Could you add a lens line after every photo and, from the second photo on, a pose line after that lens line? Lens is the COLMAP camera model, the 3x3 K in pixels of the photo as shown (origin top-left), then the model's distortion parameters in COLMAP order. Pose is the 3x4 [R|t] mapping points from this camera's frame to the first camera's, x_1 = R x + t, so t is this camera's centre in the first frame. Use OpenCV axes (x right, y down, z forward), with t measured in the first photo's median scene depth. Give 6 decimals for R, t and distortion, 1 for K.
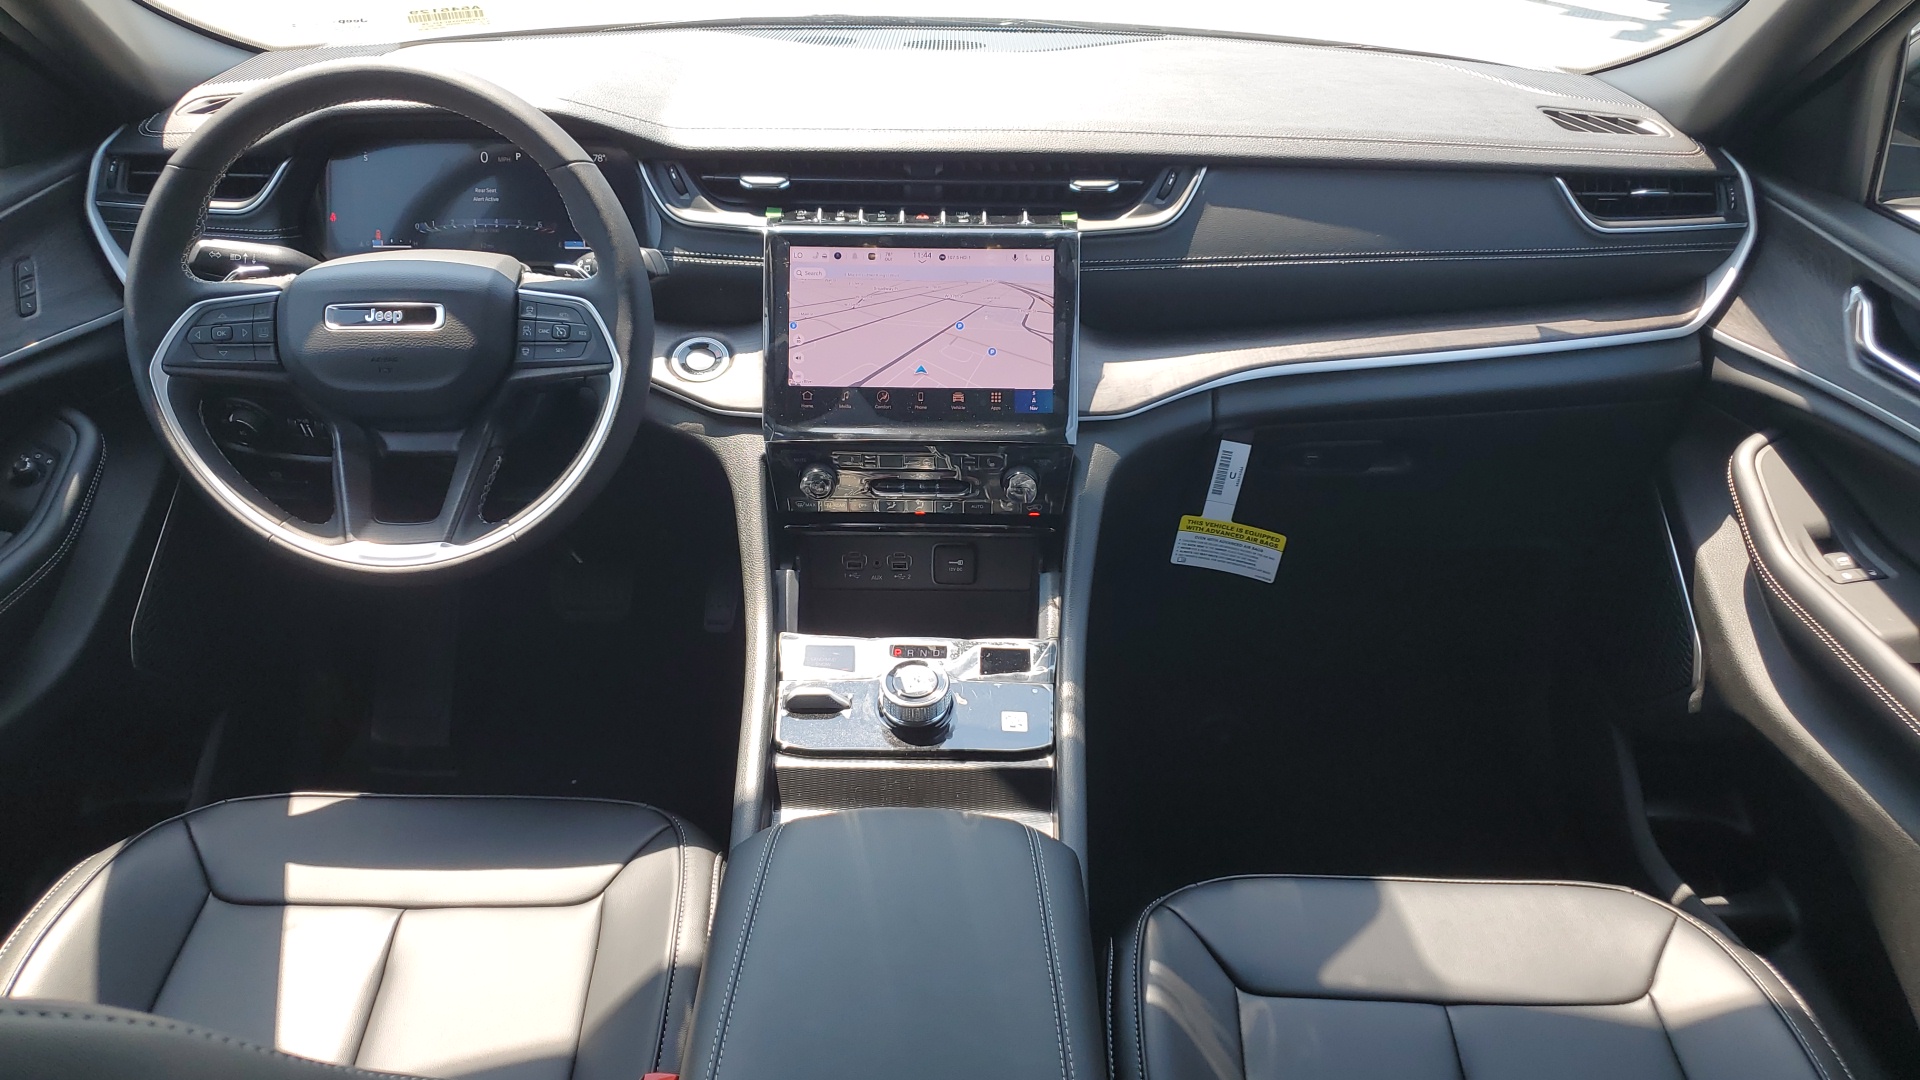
lens RADIAL K [[1626.8, 0, 1024.0], [0, 1626.8, 637.0], [0, 0, 1]] dist [0.125428, -0.202029]
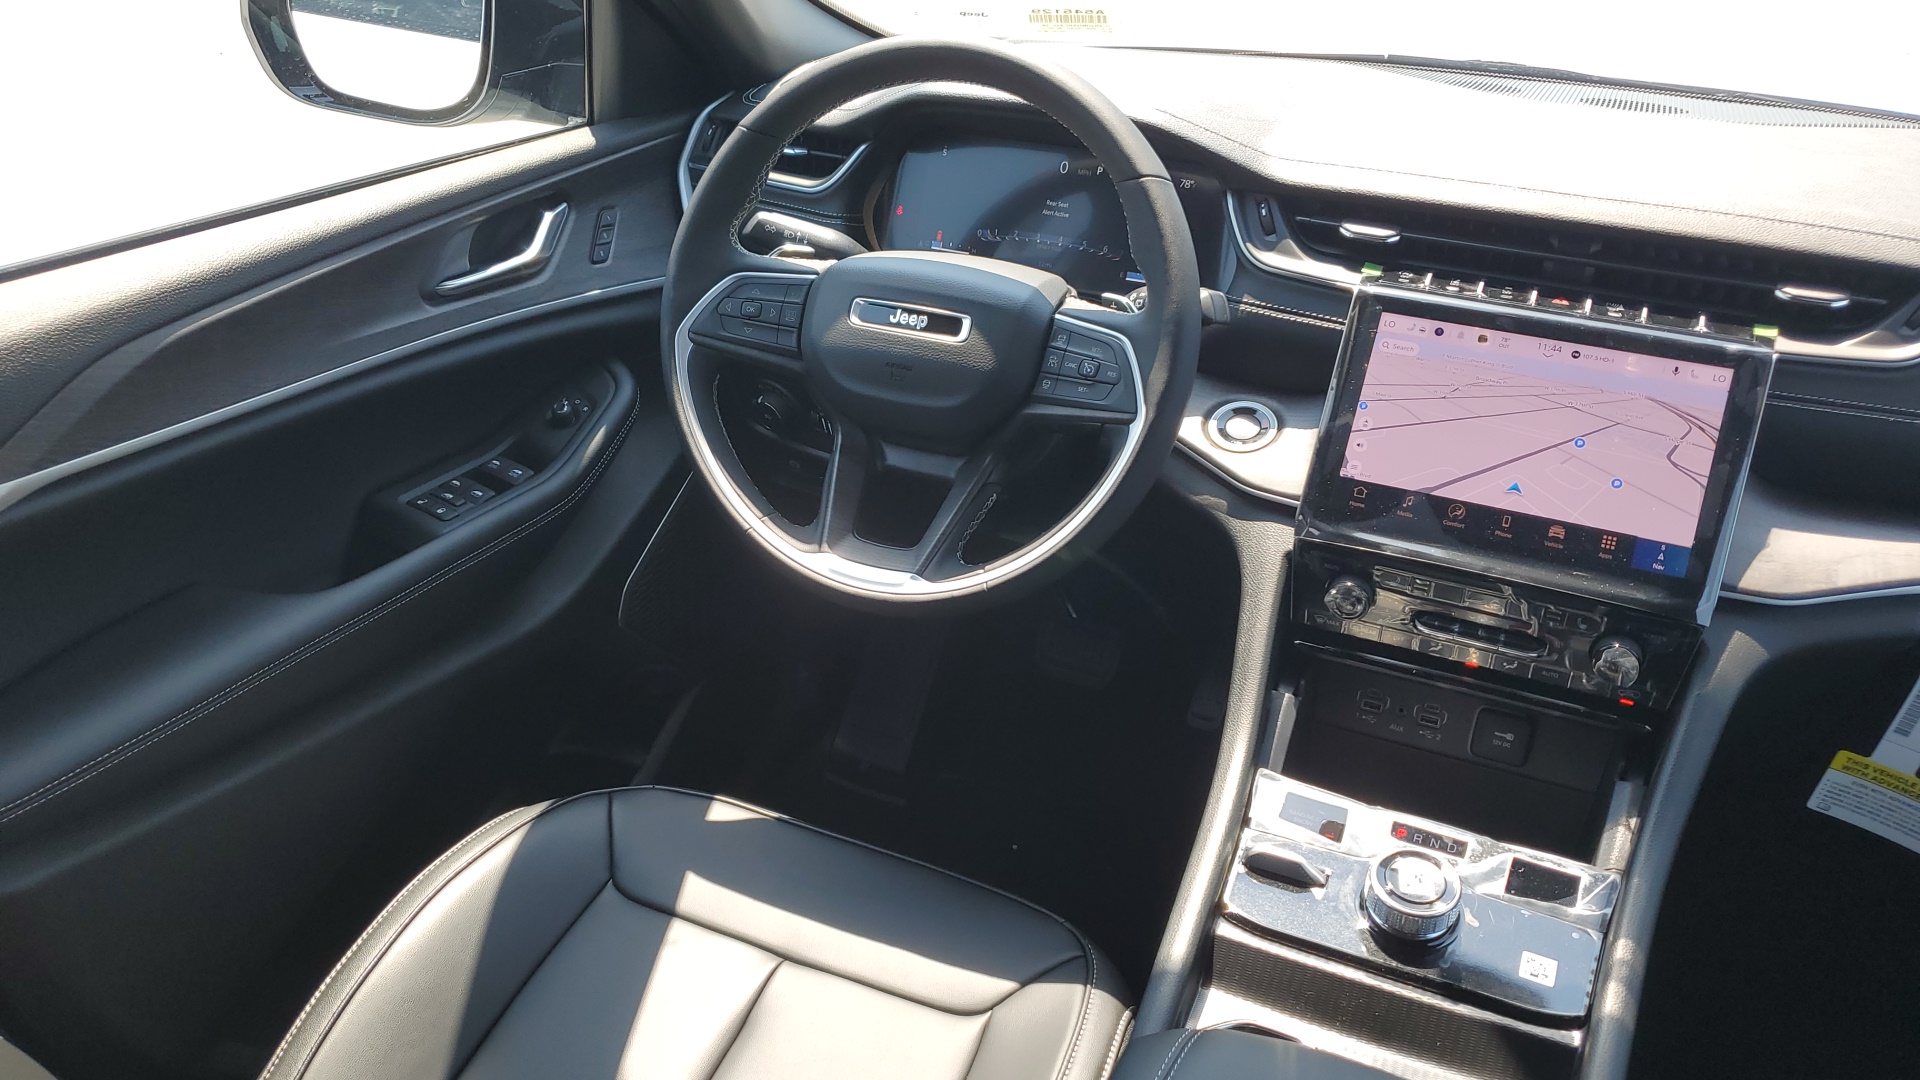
lens RADIAL K [[1555.7, 0, 960.0], [0, 1555.7, 540.0], [0, 0, 1]] dist [0.009680, -0.008698]
pose [[0.907936, 0.209576, -0.362948, -0.028459], [-0.237967, 0.970649, -0.034810, -0.051062], [0.345000, 0.117975, 0.931159, 0.220058]]
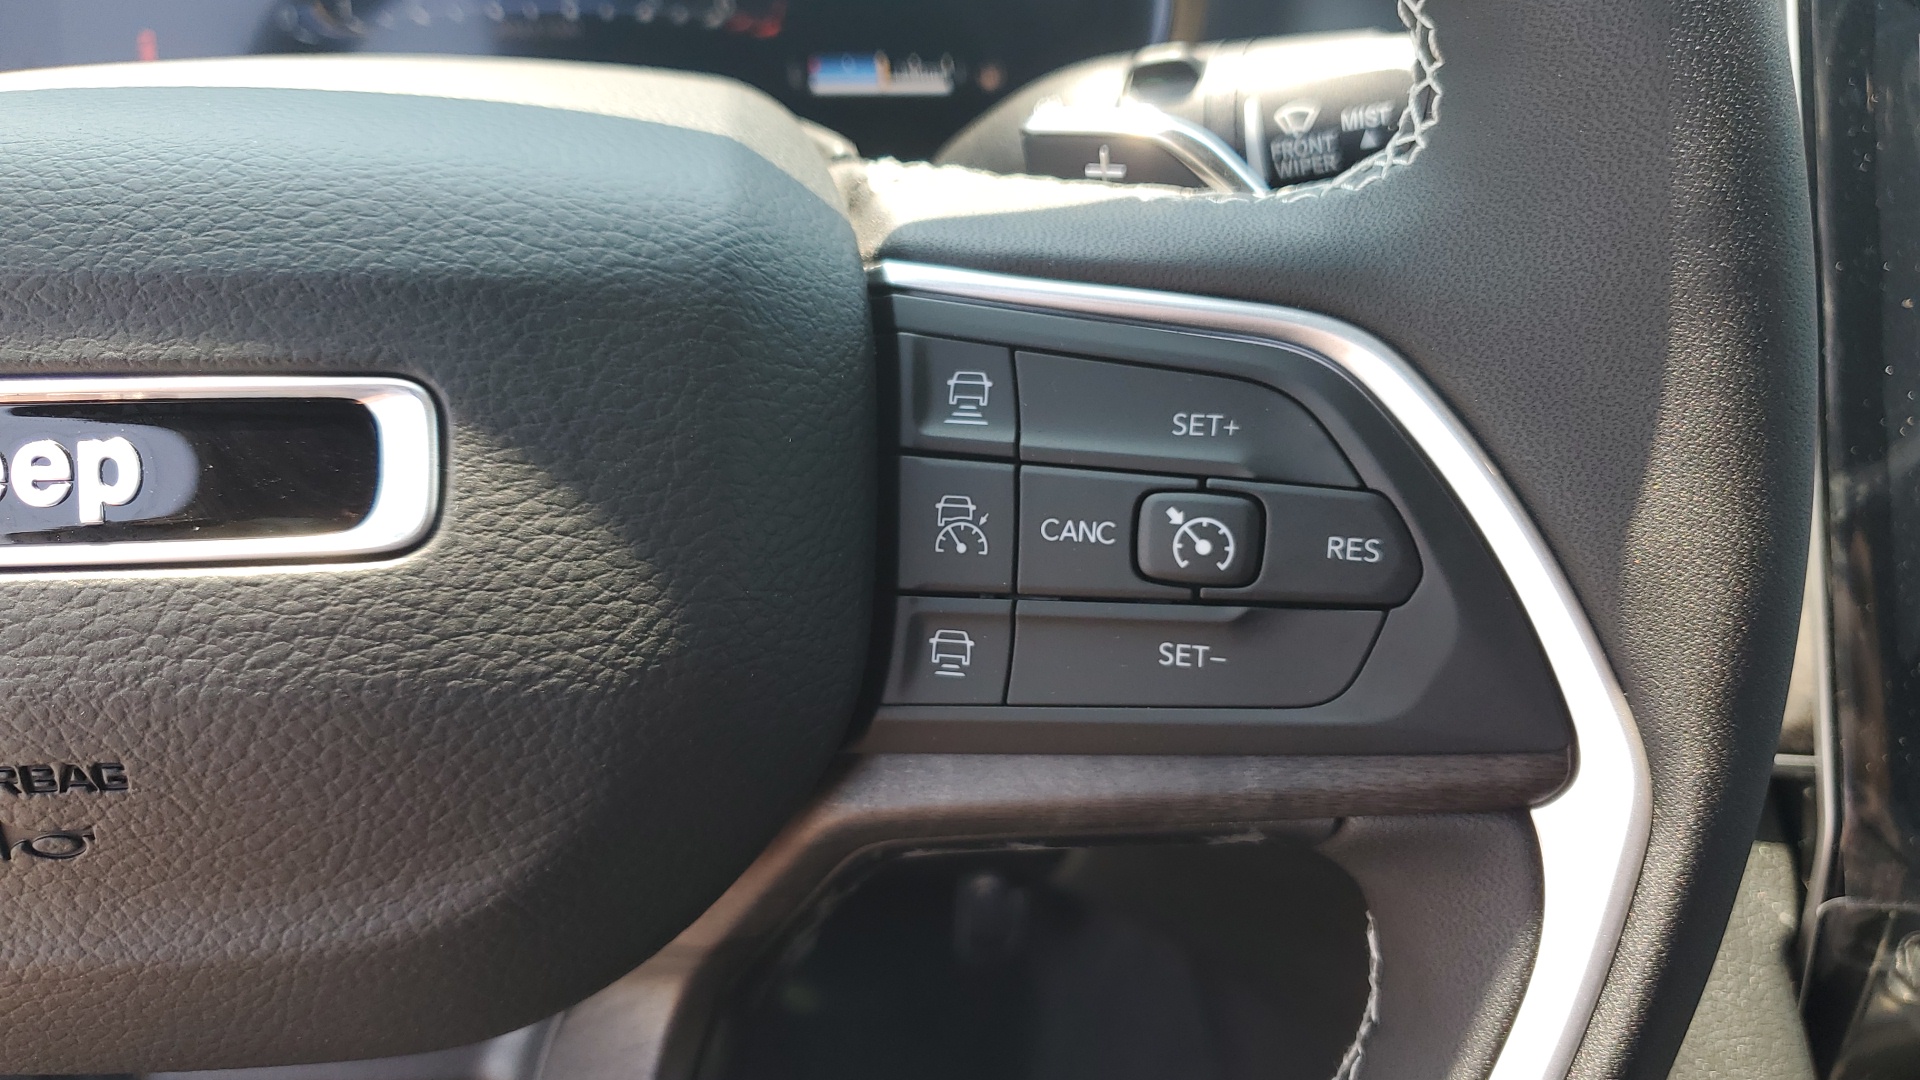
lens RADIAL K [[1551.8, 0, 987.1], [0, 1551.8, 538.9], [0, 0, 1]] dist [-0.001998, 0.084620]
pose [[0.996369, -0.017770, 0.083262, -0.290642], [0.015226, 0.999400, 0.031094, -0.176369], [-0.083765, -0.029714, 0.996042, 0.794022]]
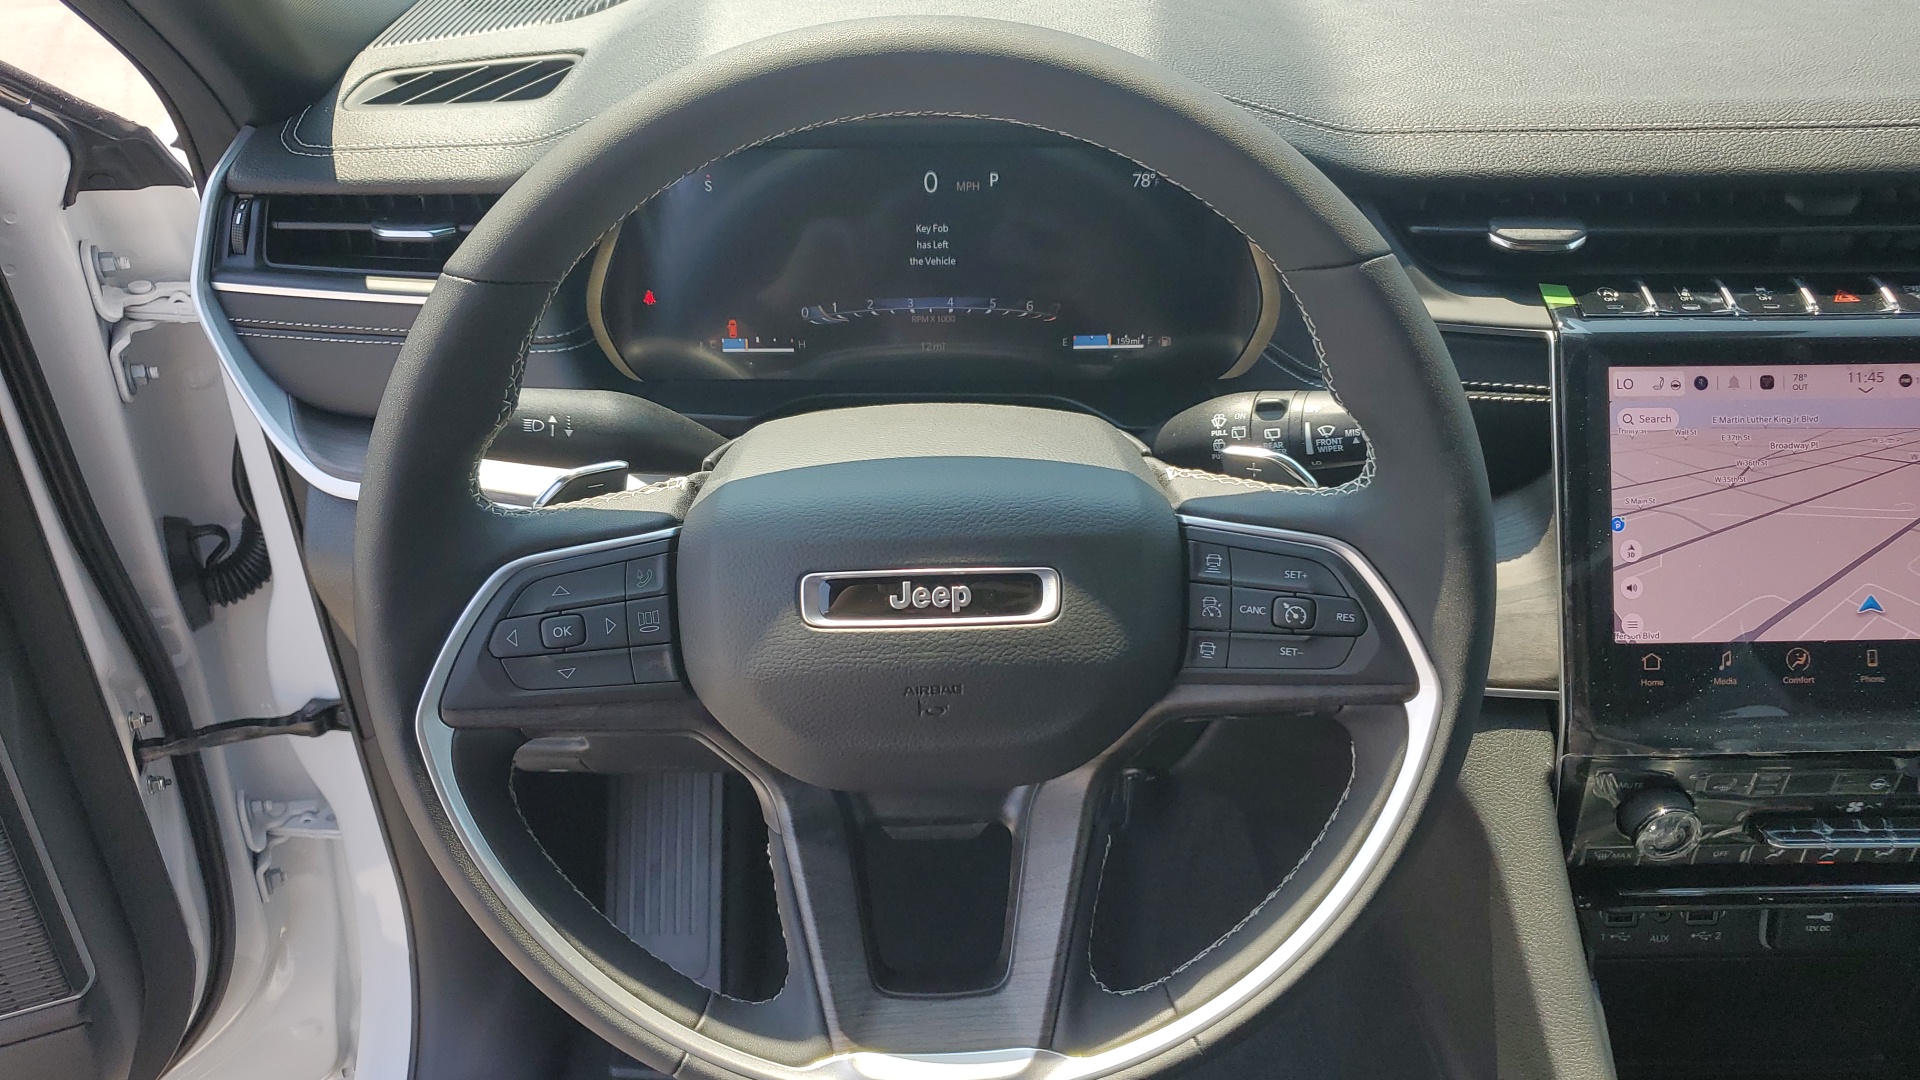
lens RADIAL K [[1539.2, 0, 960.0], [0, 1539.2, 540.0], [0, 0, 1]] dist [0.044429, -0.005012]
pose [[0.998472, -0.020963, 0.051126, -0.368696], [0.018124, 0.998301, 0.055386, -0.214969], [-0.052200, -0.054374, 0.997155, 0.529316]]
